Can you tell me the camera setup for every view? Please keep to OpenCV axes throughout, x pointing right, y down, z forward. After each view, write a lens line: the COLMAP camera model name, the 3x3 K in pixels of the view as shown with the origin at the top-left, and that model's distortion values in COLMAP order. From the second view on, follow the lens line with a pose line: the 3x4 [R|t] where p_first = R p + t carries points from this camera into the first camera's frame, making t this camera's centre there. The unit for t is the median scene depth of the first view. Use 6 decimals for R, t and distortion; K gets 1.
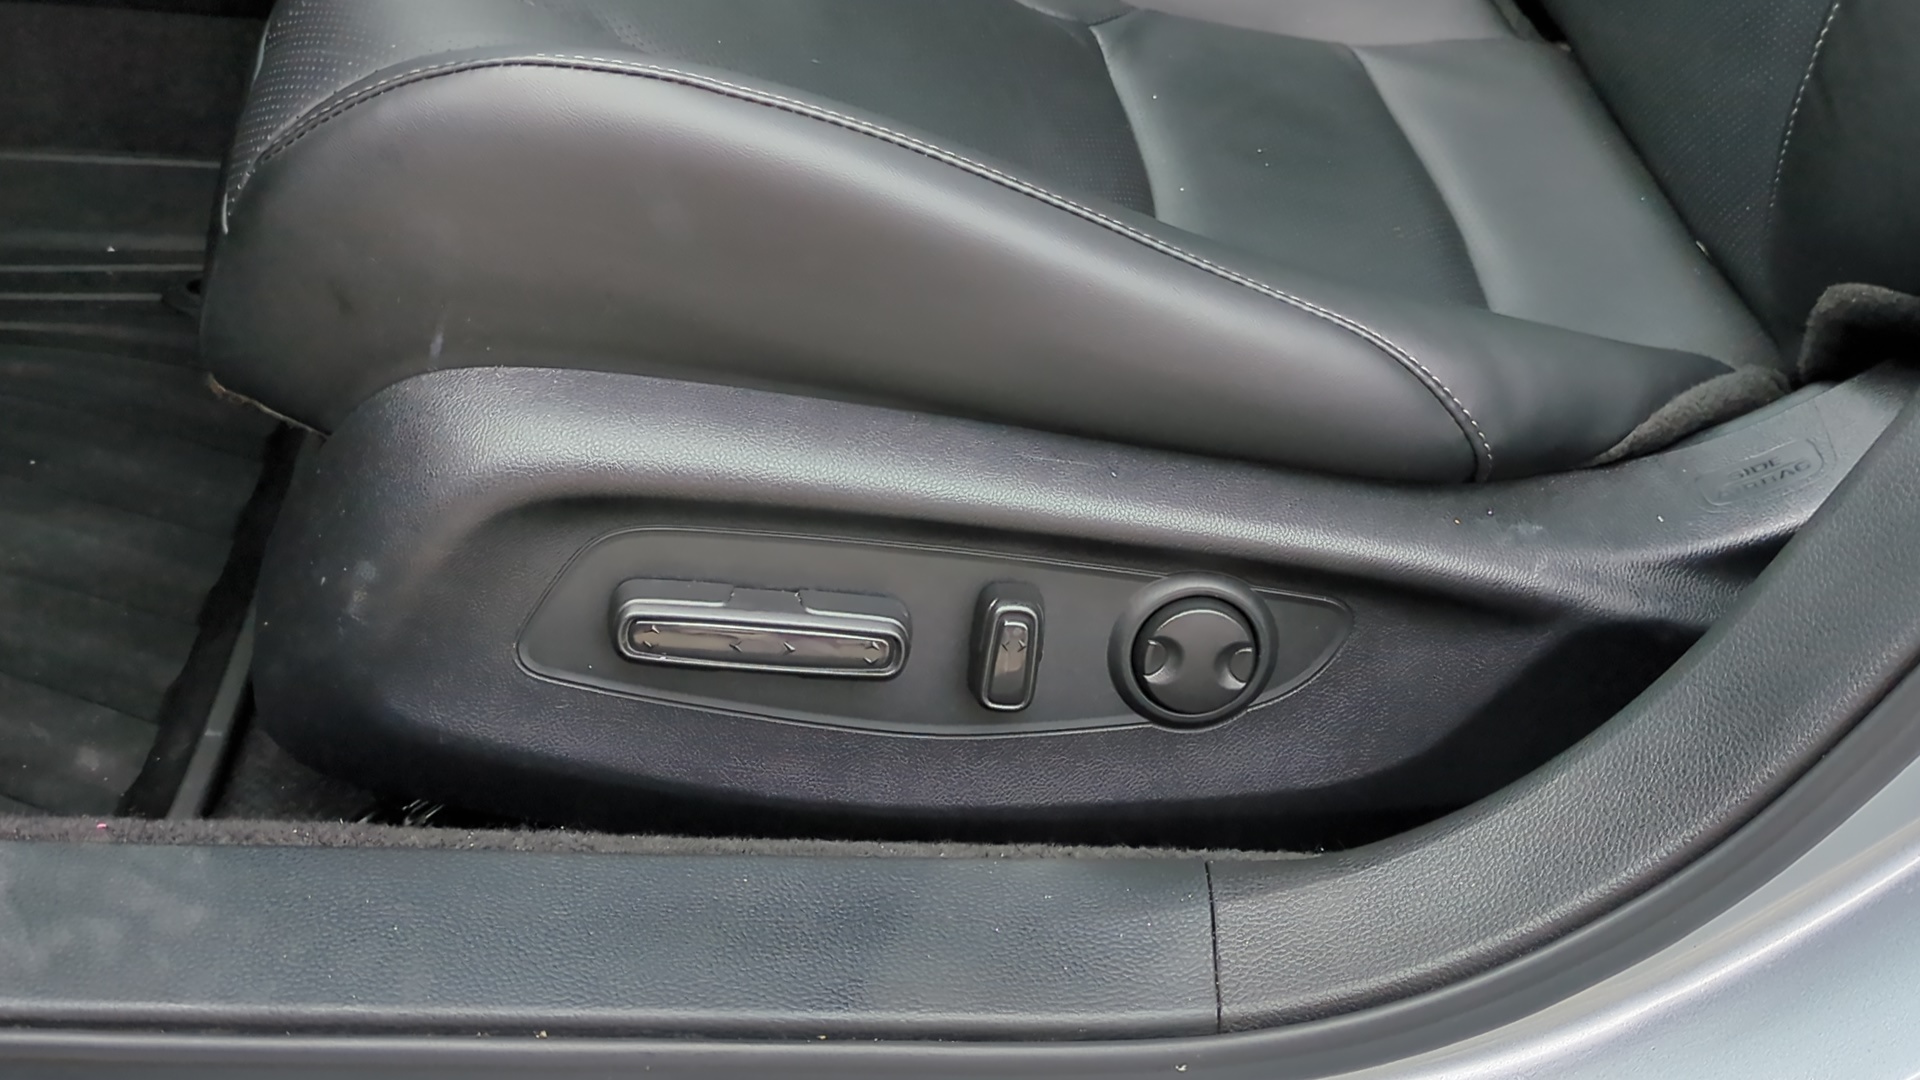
lens RADIAL K [[2187.5, 0, 960.0], [0, 2187.5, 540.0], [0, 0, 1]] dist [0.060922, -0.051813]
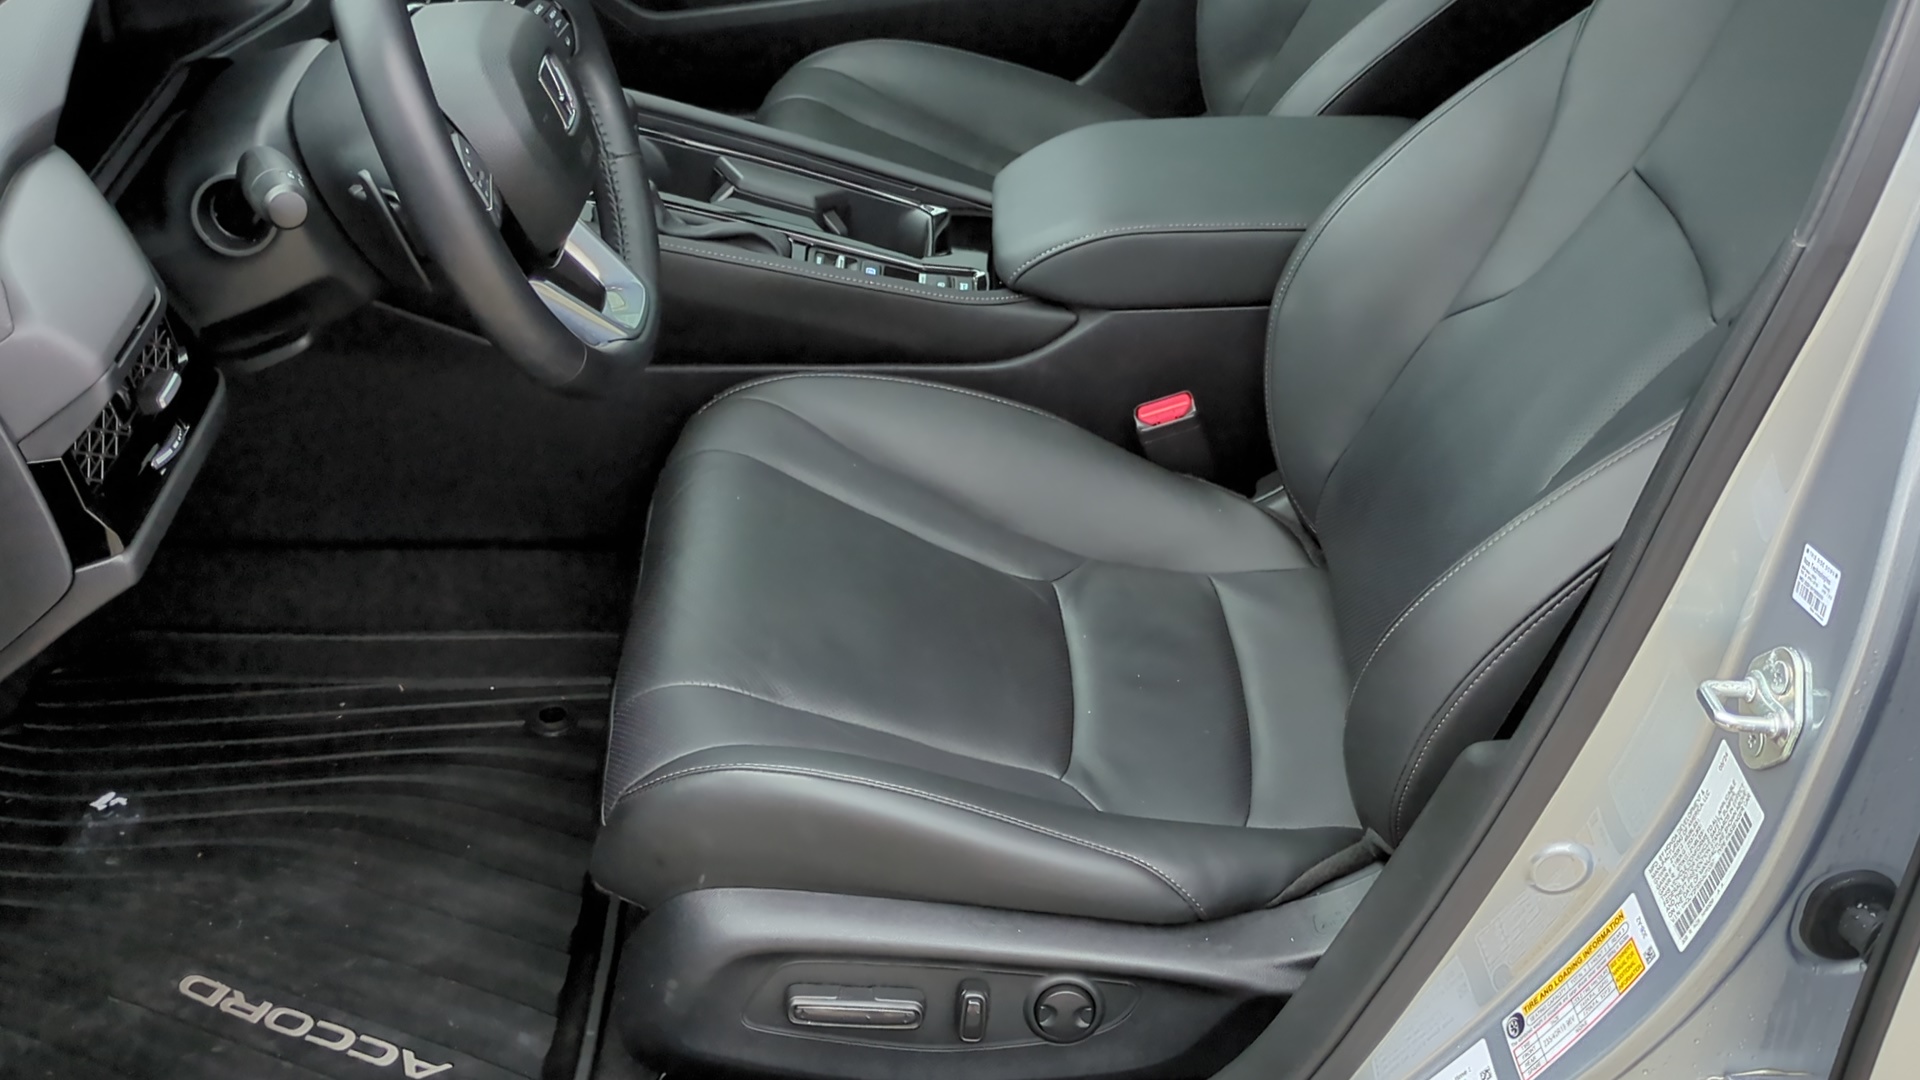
lens RADIAL K [[2187.5, 0, 960.0], [0, 2187.5, 540.0], [0, 0, 1]] dist [0.060922, -0.051813]
pose [[0.995844, -0.028424, -0.086529, 0.202190], [0.028759, 0.999583, 0.002625, -0.403484], [0.086419, -0.005103, 0.996246, -1.080116]]
